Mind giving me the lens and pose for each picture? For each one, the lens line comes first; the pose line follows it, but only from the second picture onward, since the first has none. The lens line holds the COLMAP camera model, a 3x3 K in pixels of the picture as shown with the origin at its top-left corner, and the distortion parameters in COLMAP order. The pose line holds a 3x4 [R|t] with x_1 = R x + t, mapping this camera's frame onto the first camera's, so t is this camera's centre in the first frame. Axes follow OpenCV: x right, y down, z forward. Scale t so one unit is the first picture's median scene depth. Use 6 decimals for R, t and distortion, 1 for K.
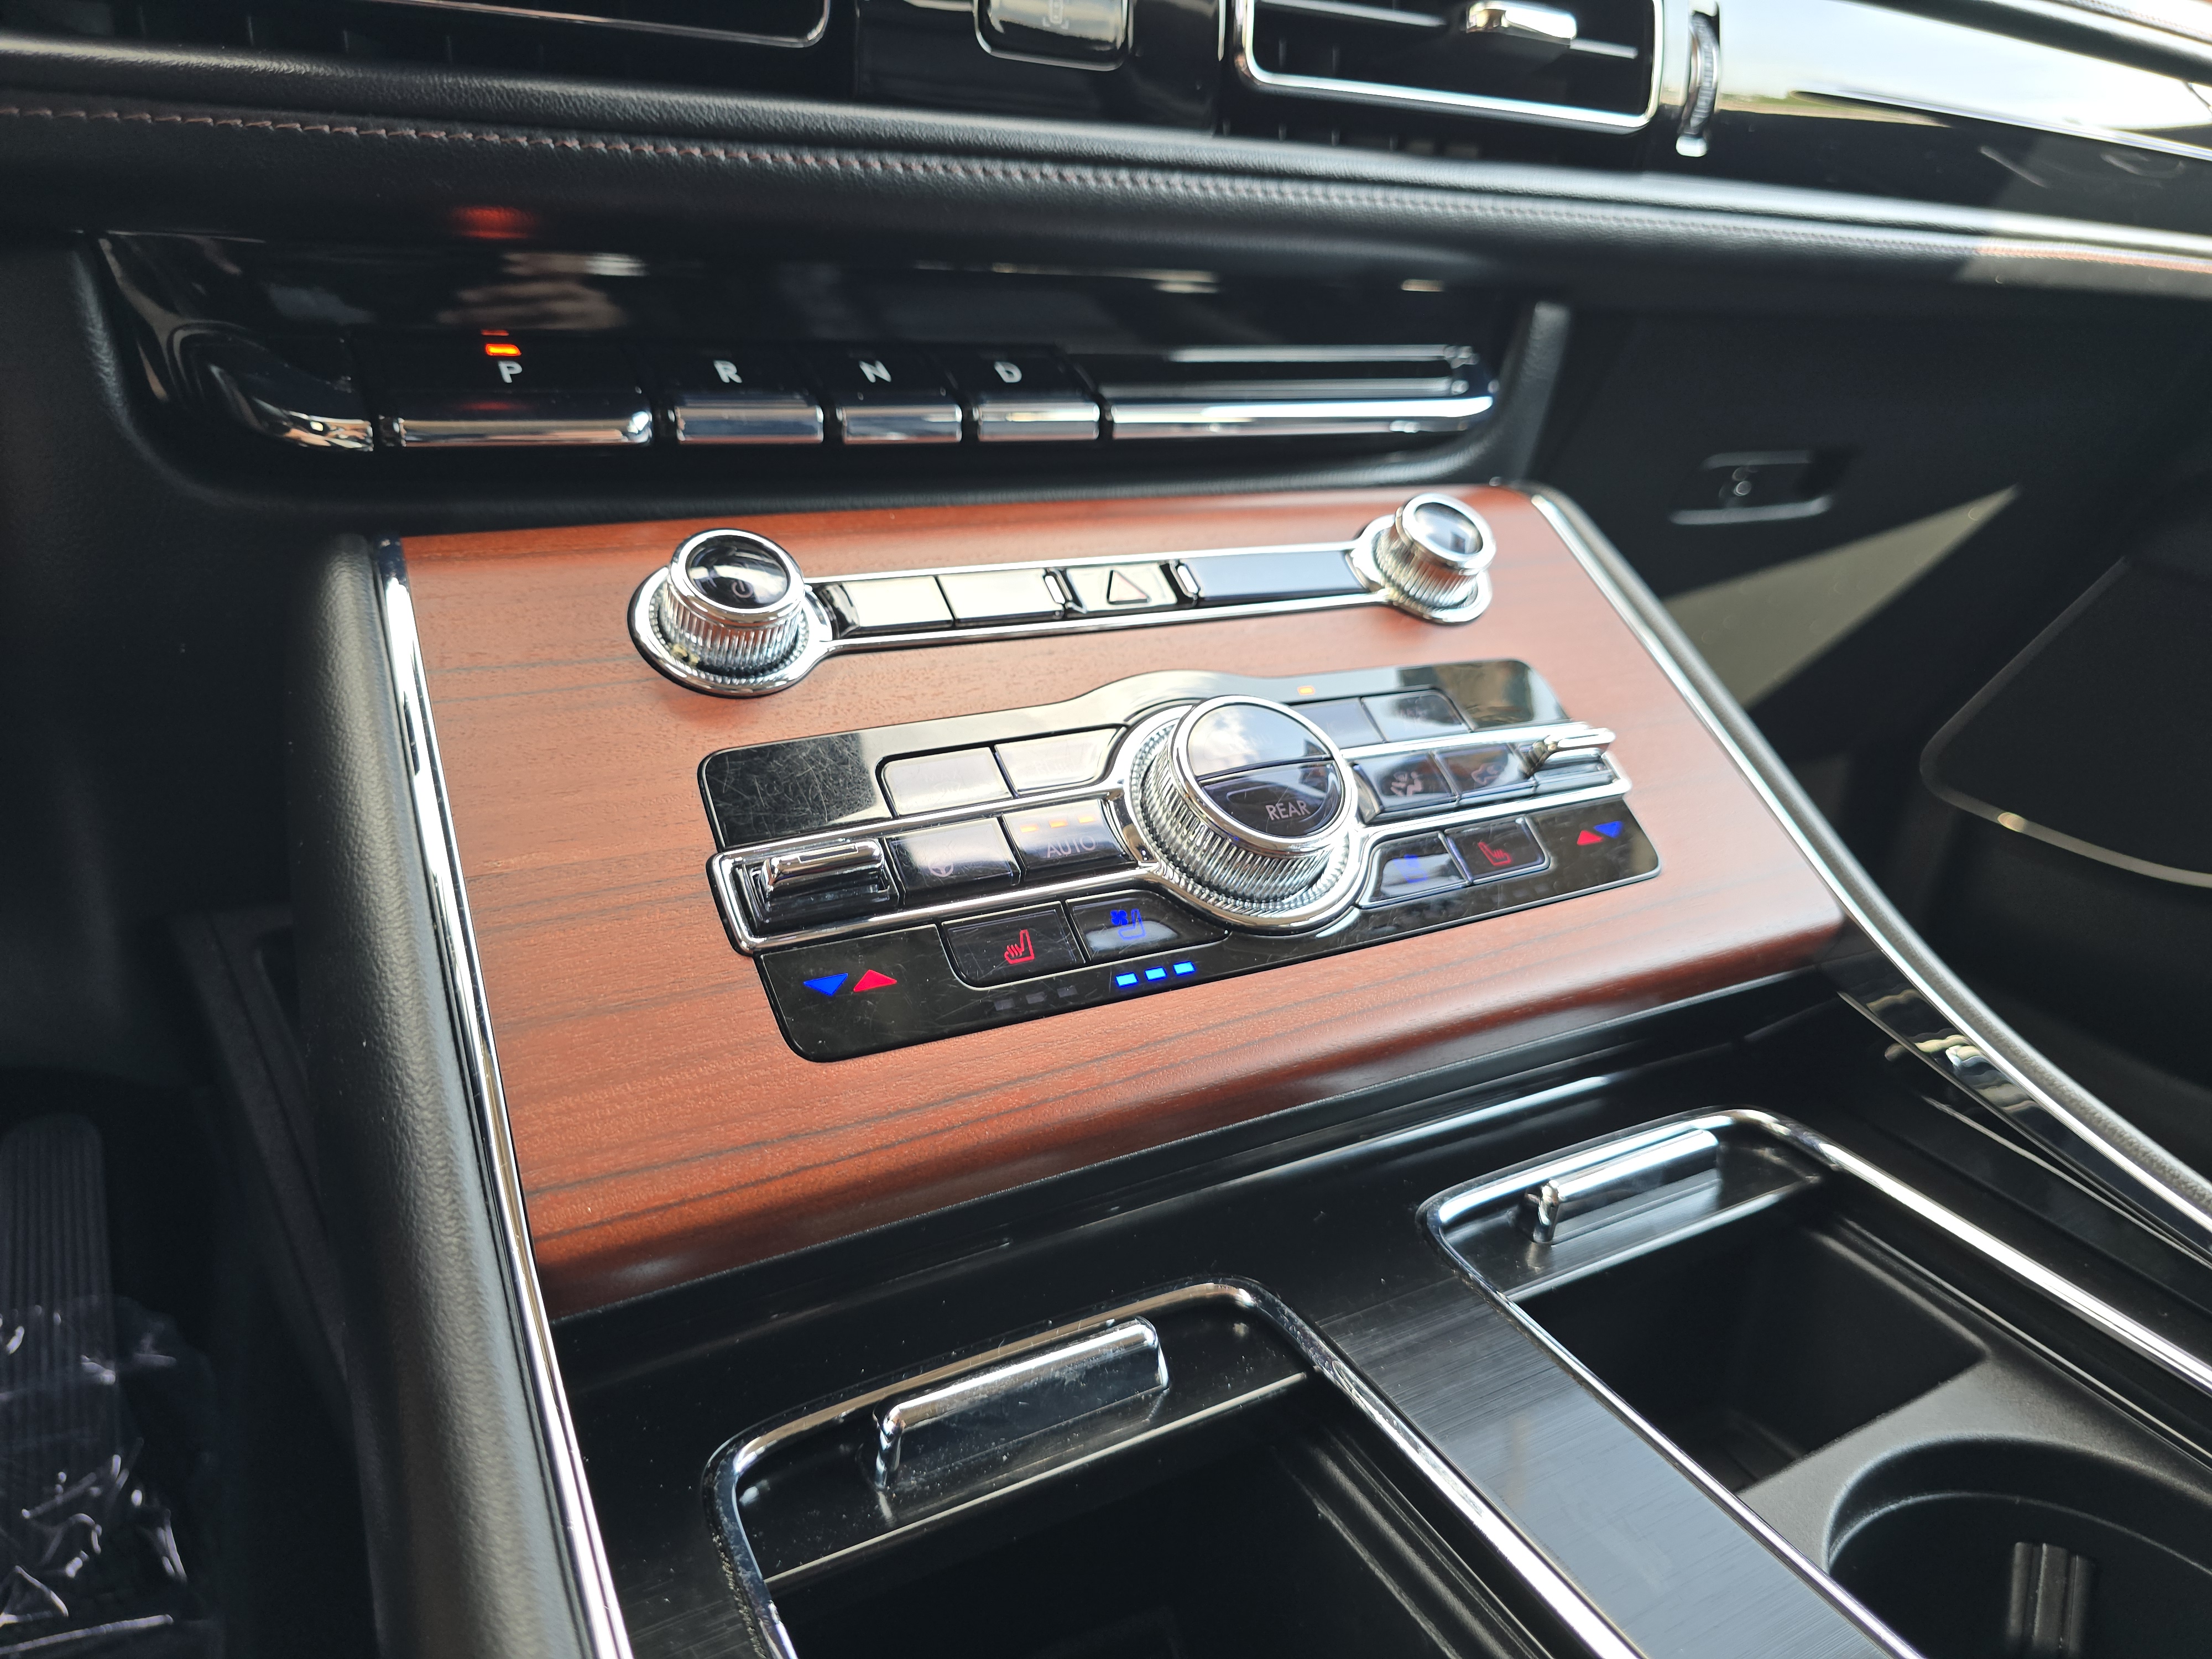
lens RADIAL K [[1518.9, 0, 1081.8], [0, 1518.9, 834.8], [0, 0, 1]] dist [-0.006161, -0.003381]
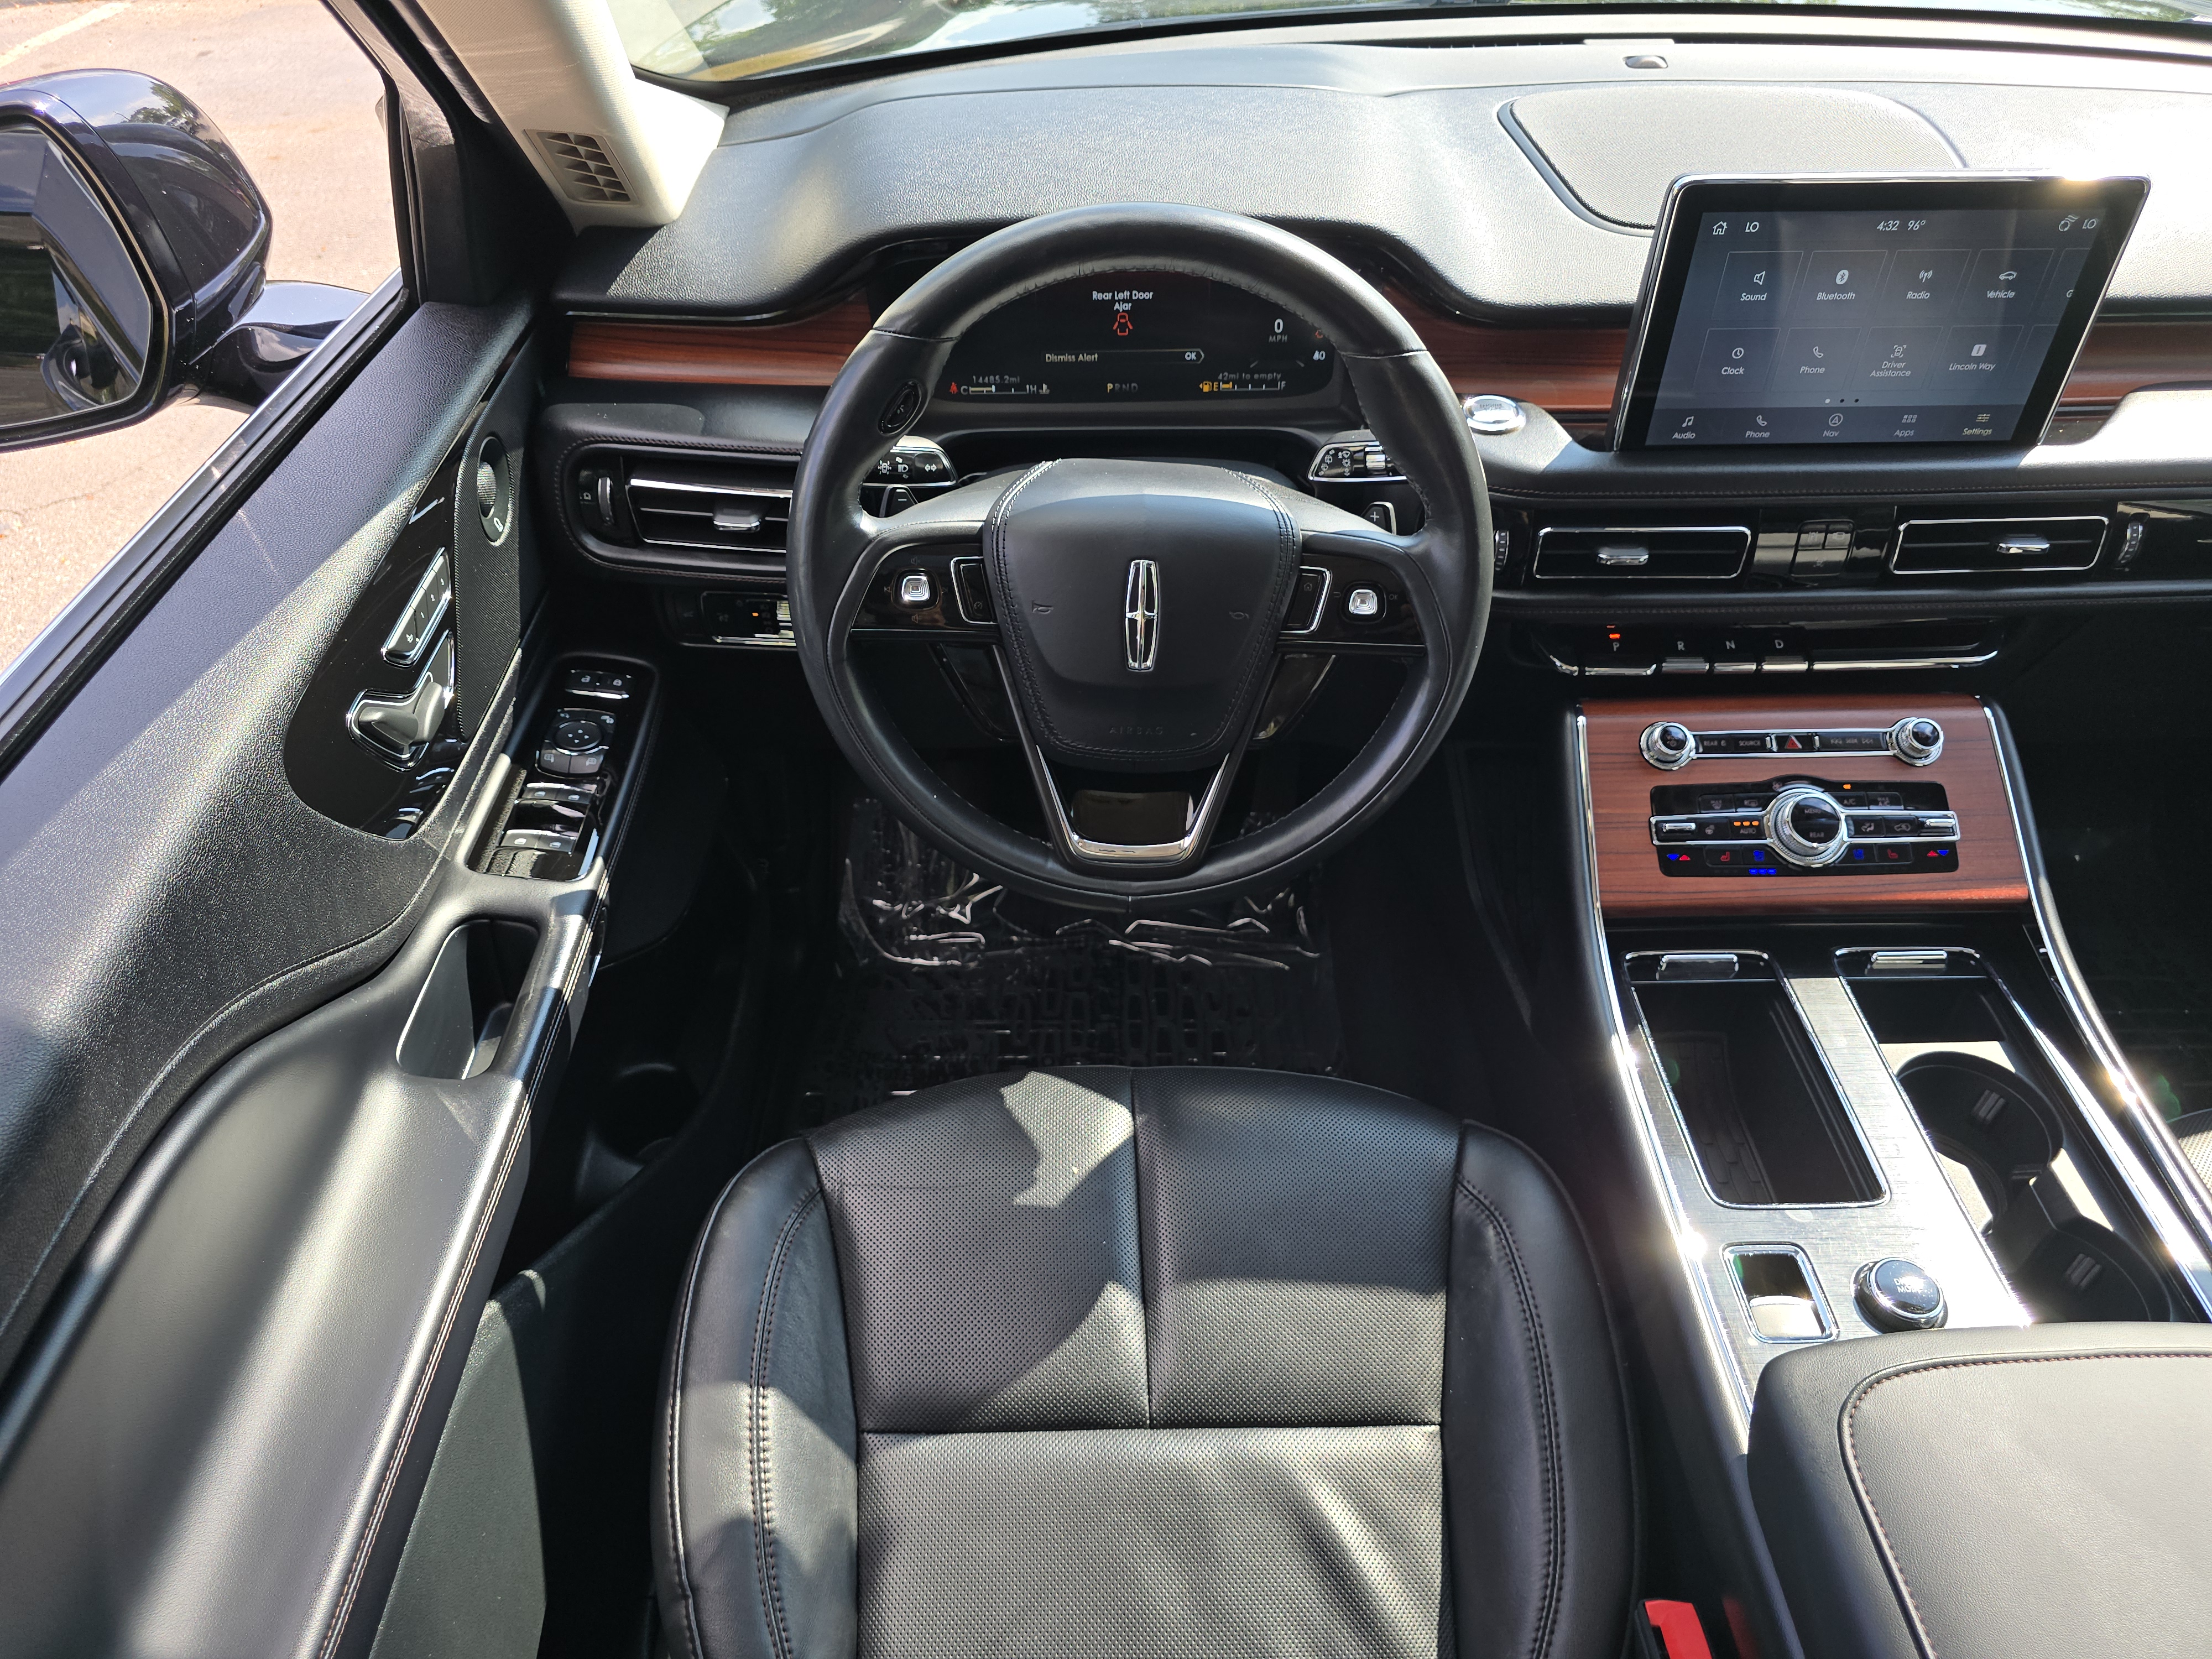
lens RADIAL K [[1506.6, 0, 1106.0], [0, 1506.6, 829.5], [0, 0, 1]] dist [-0.006713, -0.006256]
pose [[0.874657, 0.253093, -0.413423, 0.116974], [-0.126292, 0.942398, 0.309736, -0.786131], [0.468001, -0.218701, 0.856239, -2.410051]]
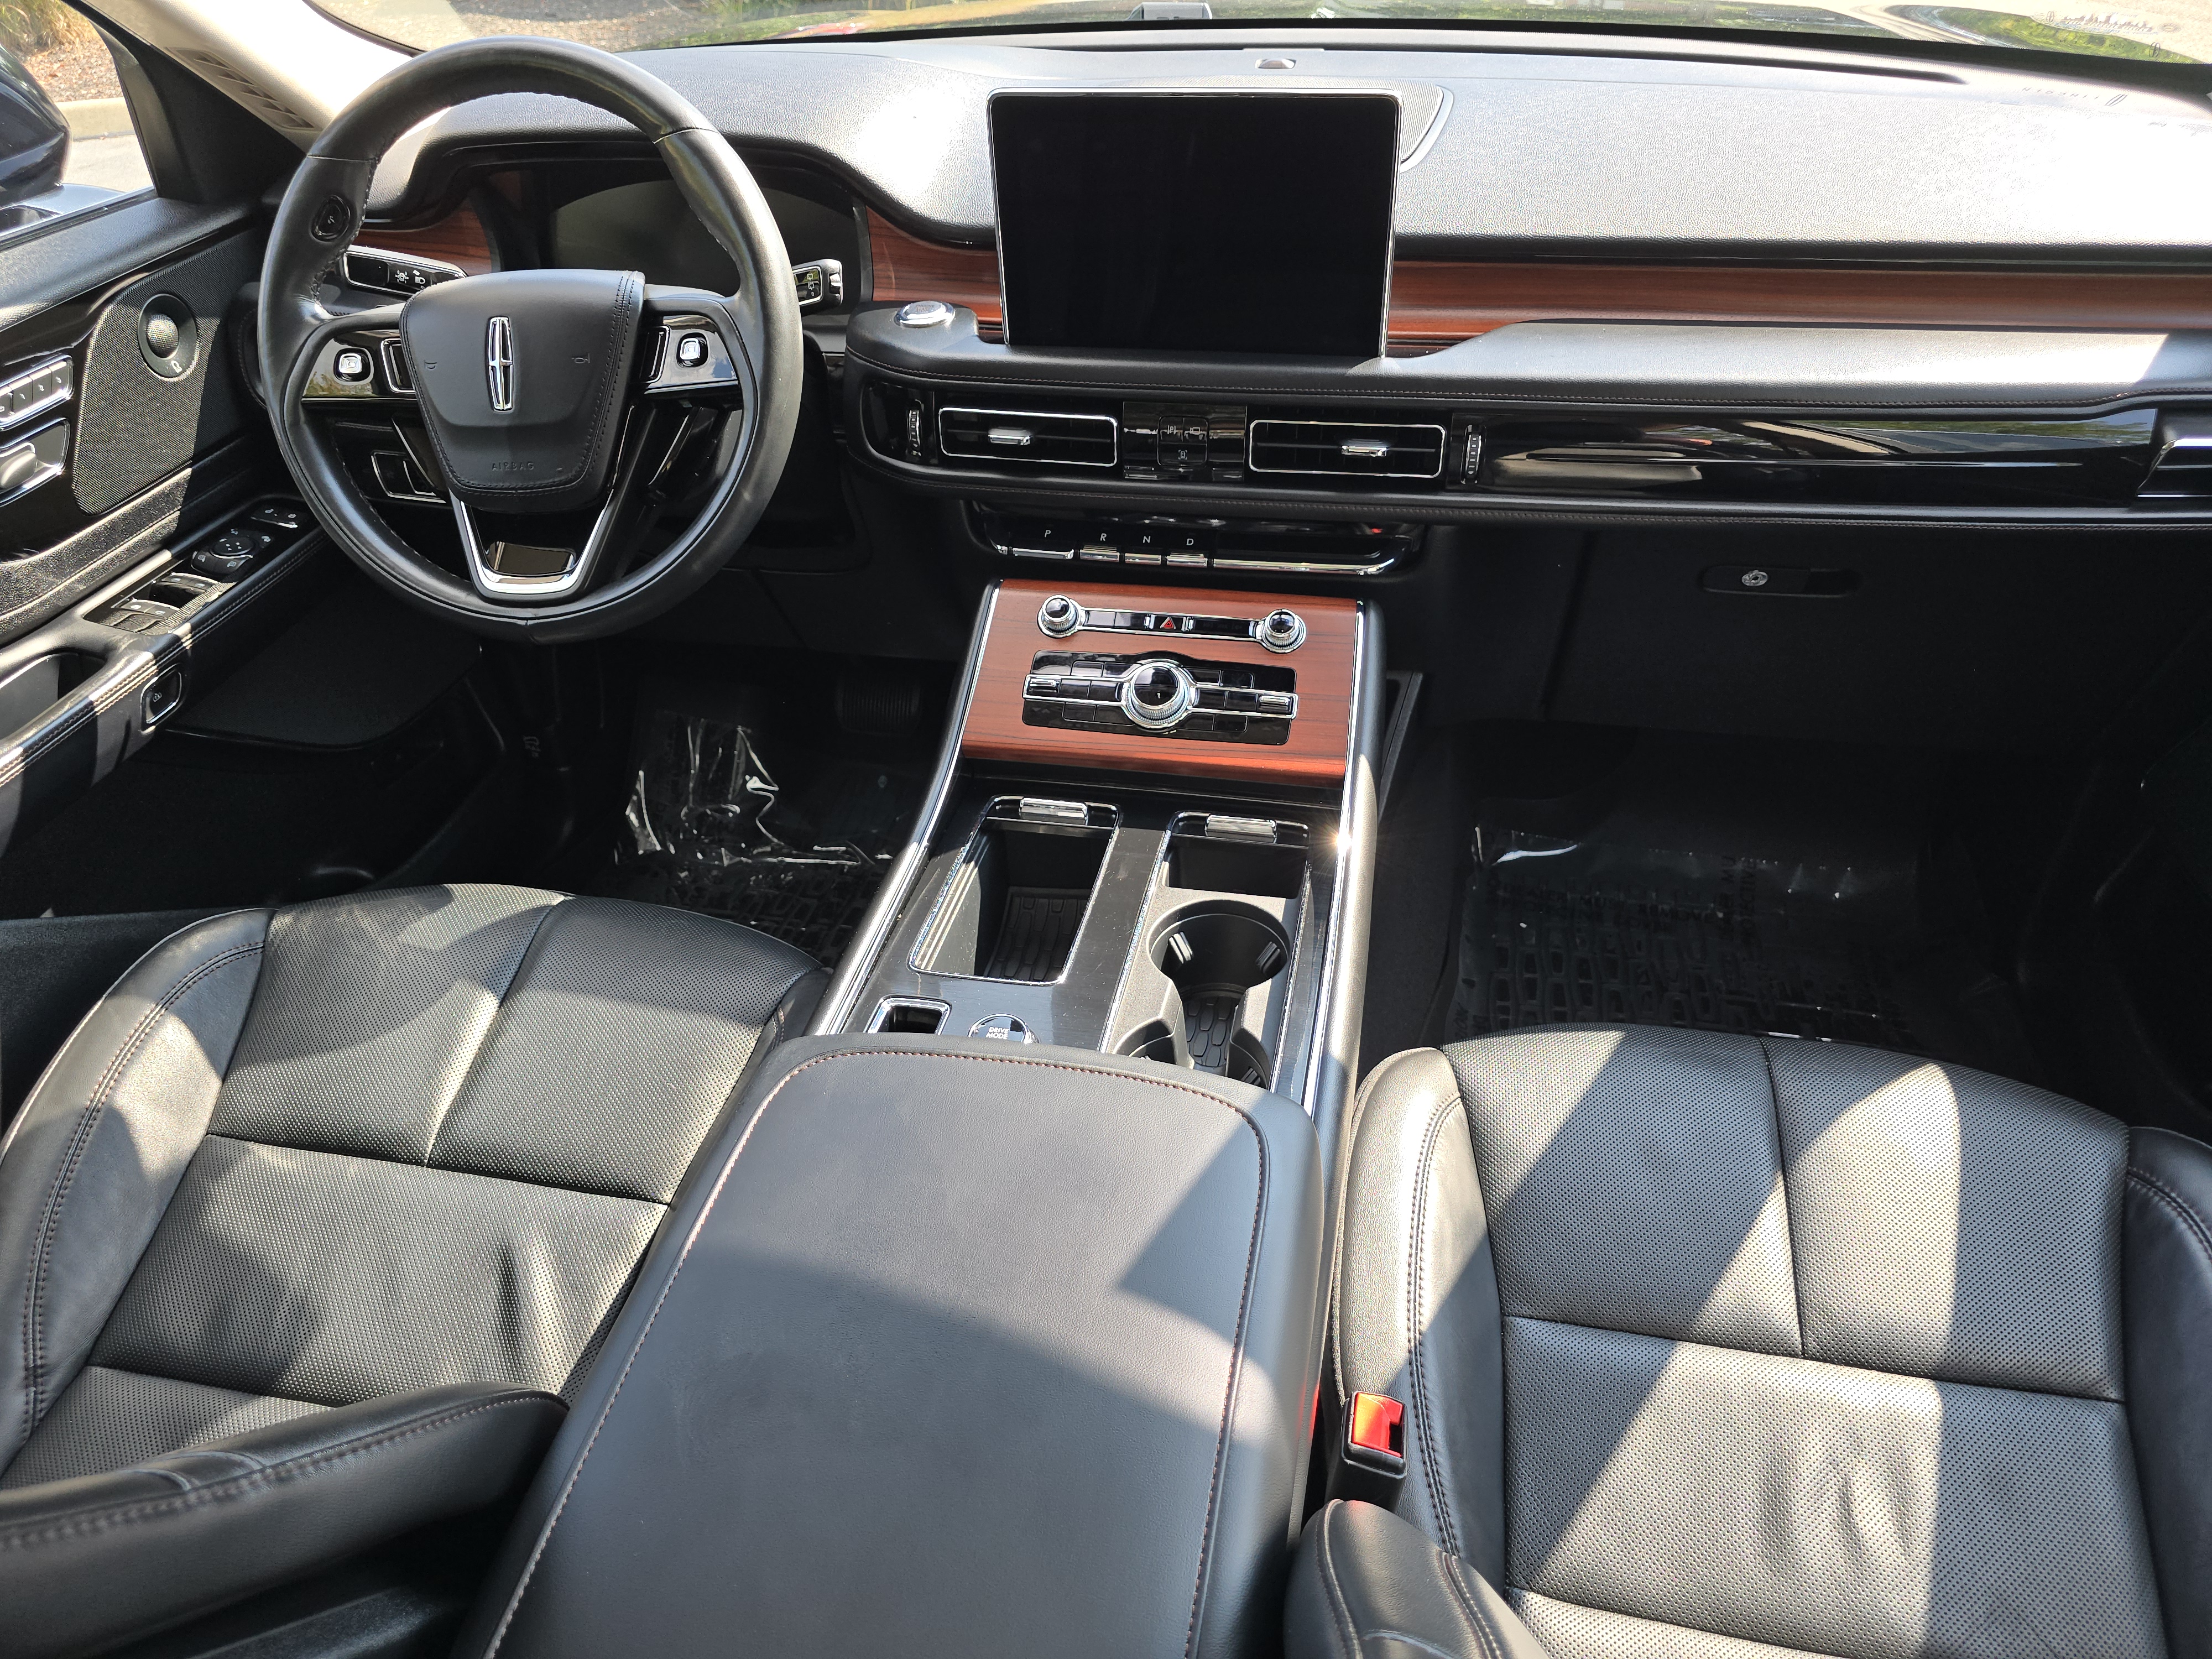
lens RADIAL K [[1506.6, 0, 1106.0], [0, 1506.6, 829.5], [0, 0, 1]] dist [-0.006713, -0.006256]
pose [[0.747995, 0.308765, -0.587510, 2.101710], [-0.180925, 0.946532, 0.267102, -0.614307], [0.638569, -0.093495, 0.763864, -1.792180]]
